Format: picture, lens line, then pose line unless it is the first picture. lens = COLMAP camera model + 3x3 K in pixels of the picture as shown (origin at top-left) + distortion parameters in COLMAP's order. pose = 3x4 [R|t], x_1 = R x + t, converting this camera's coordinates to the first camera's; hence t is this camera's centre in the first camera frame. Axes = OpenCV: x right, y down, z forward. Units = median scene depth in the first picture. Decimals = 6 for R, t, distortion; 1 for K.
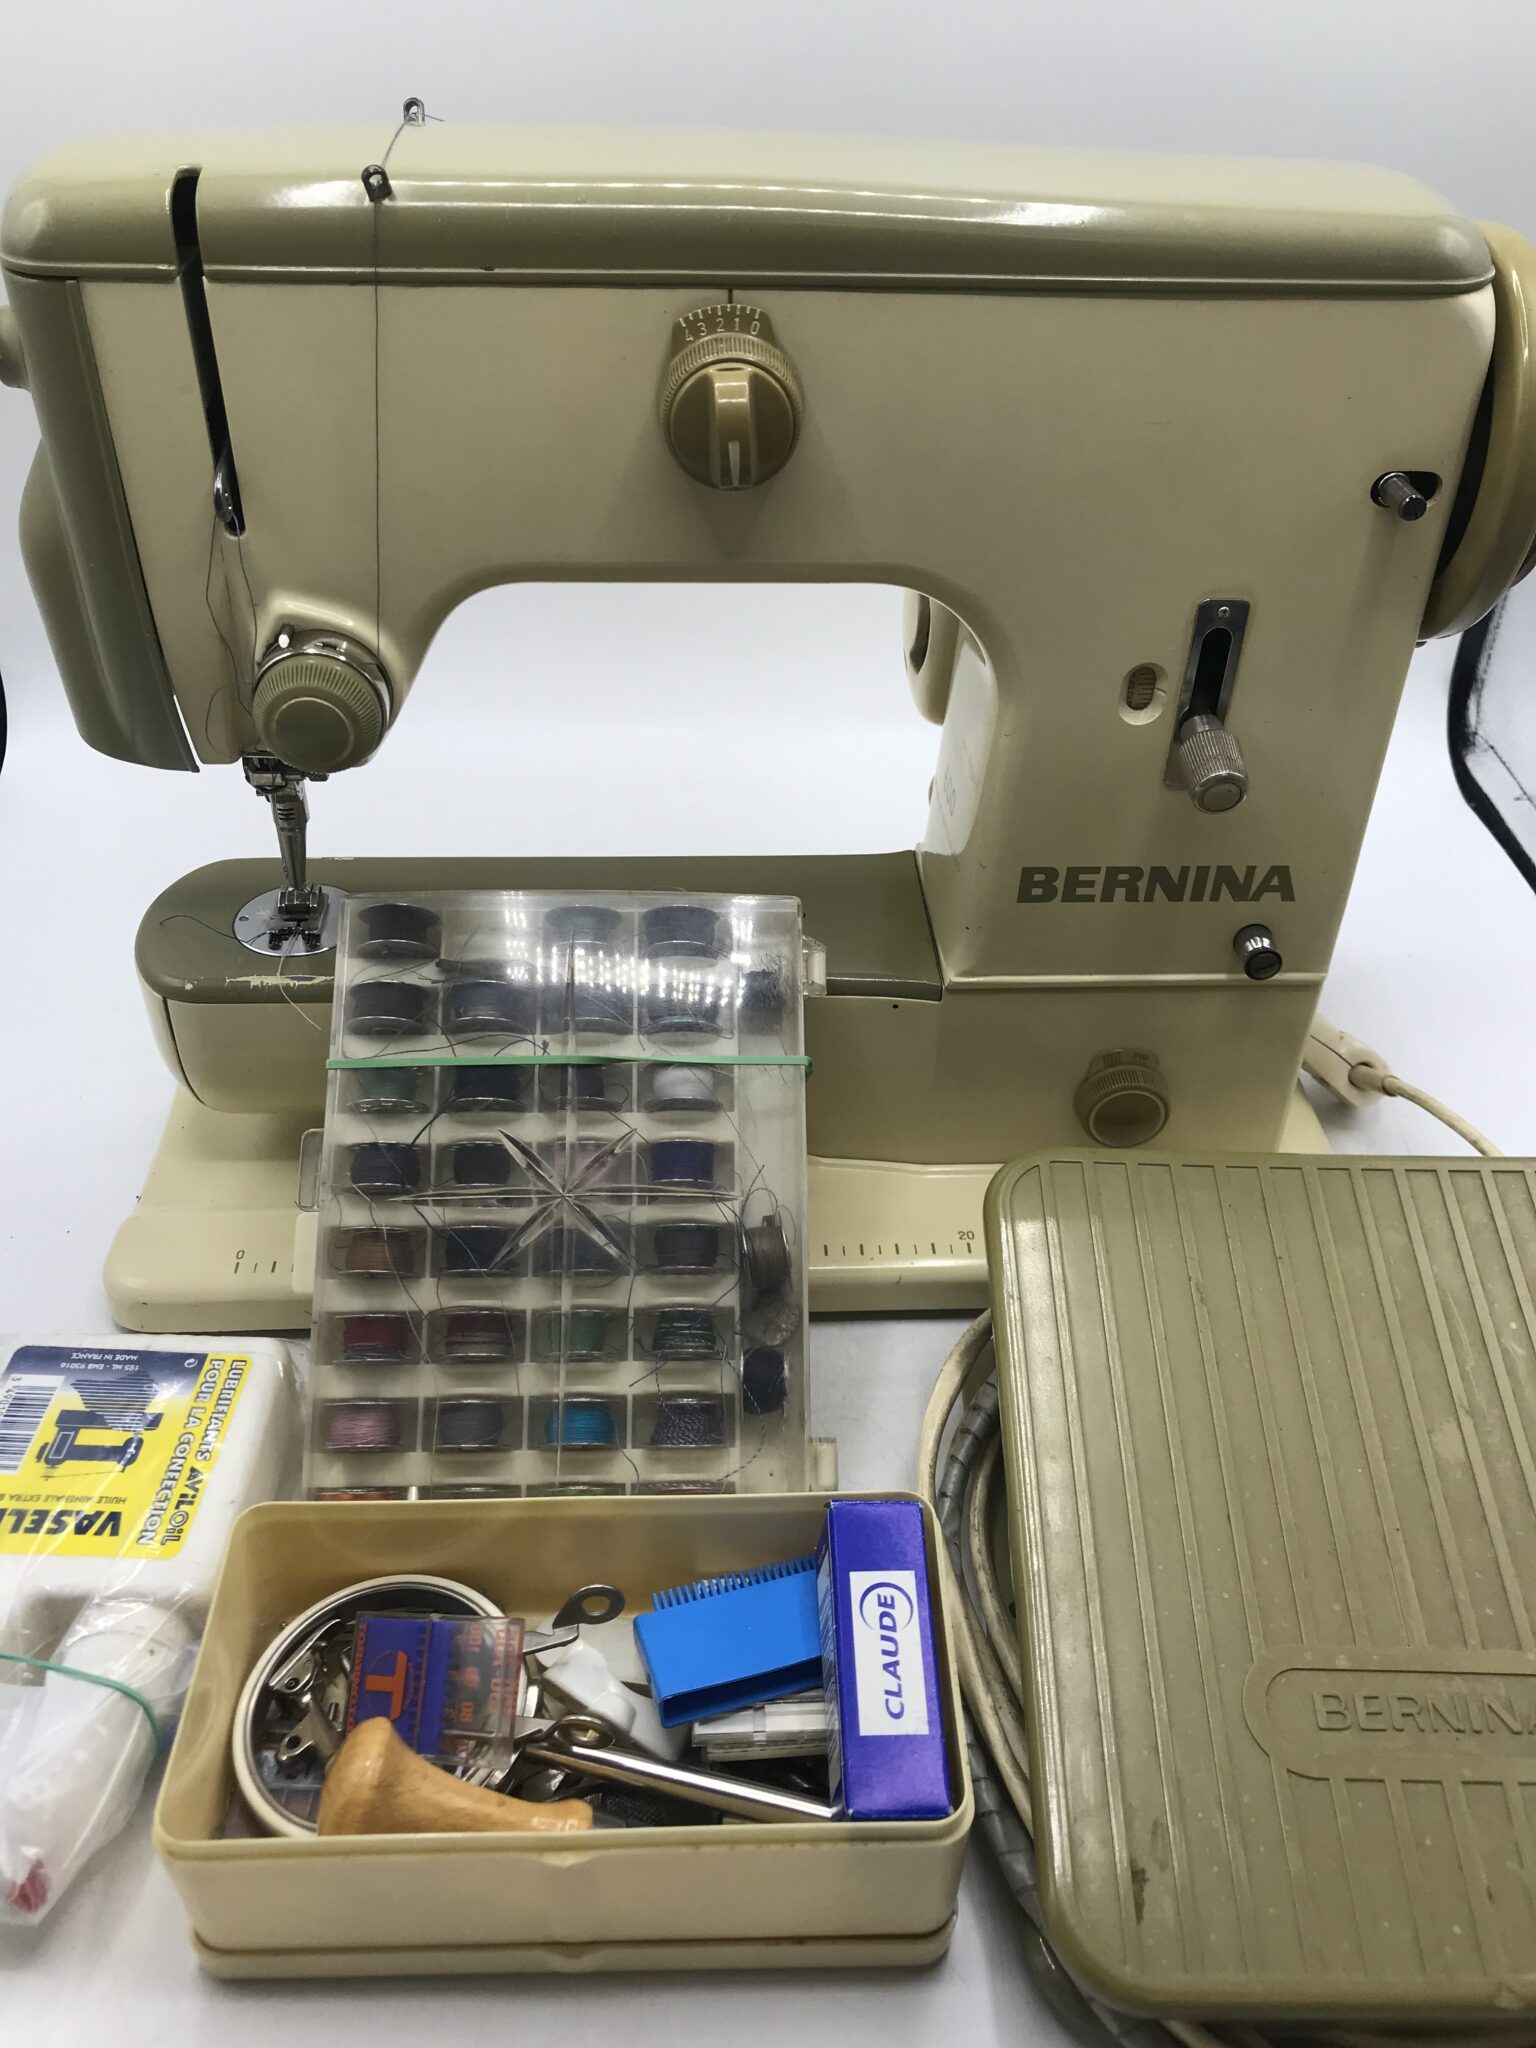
lens RADIAL K [[1730.3, 0, 770.4], [0, 1730.3, 1005.7], [0, 0, 1]] dist [-0.005771, 0.010689]
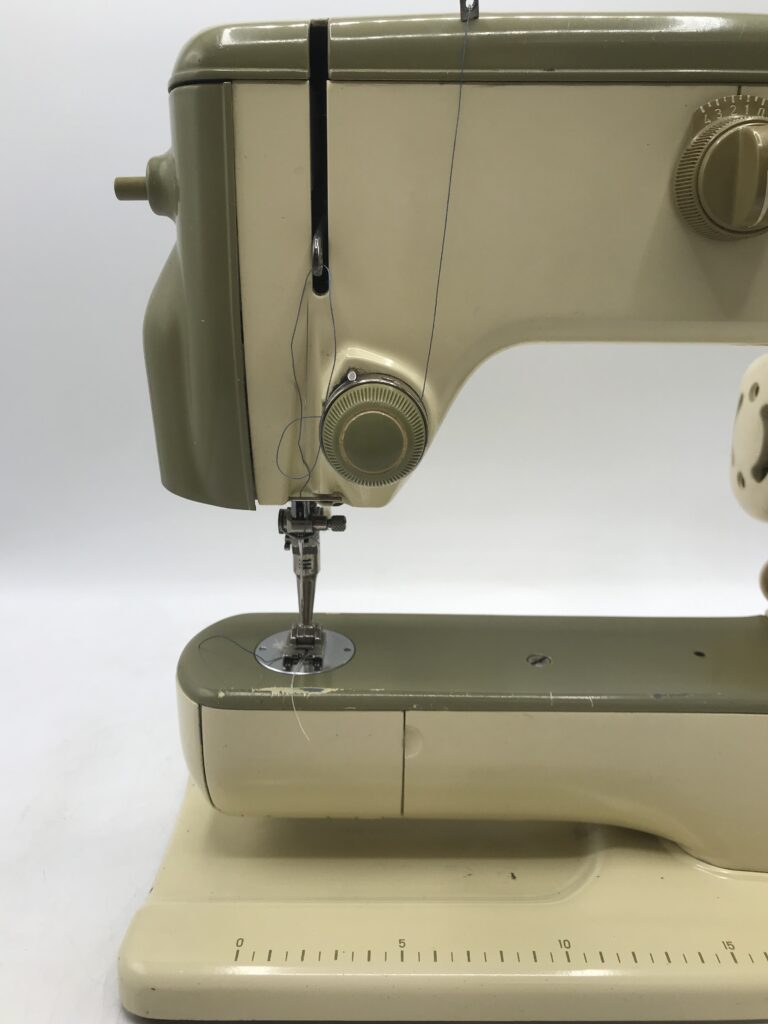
lens RADIAL K [[830.7, 0, 398.9], [0, 830.7, 488.9], [0, 0, 1]] dist [0.006041, -0.010326]
pose [[0.999004, 0.004079, -0.044434, -0.214835], [-0.020107, 0.930134, -0.366671, 0.077941], [0.039834, 0.367199, 0.929289, 0.468324]]
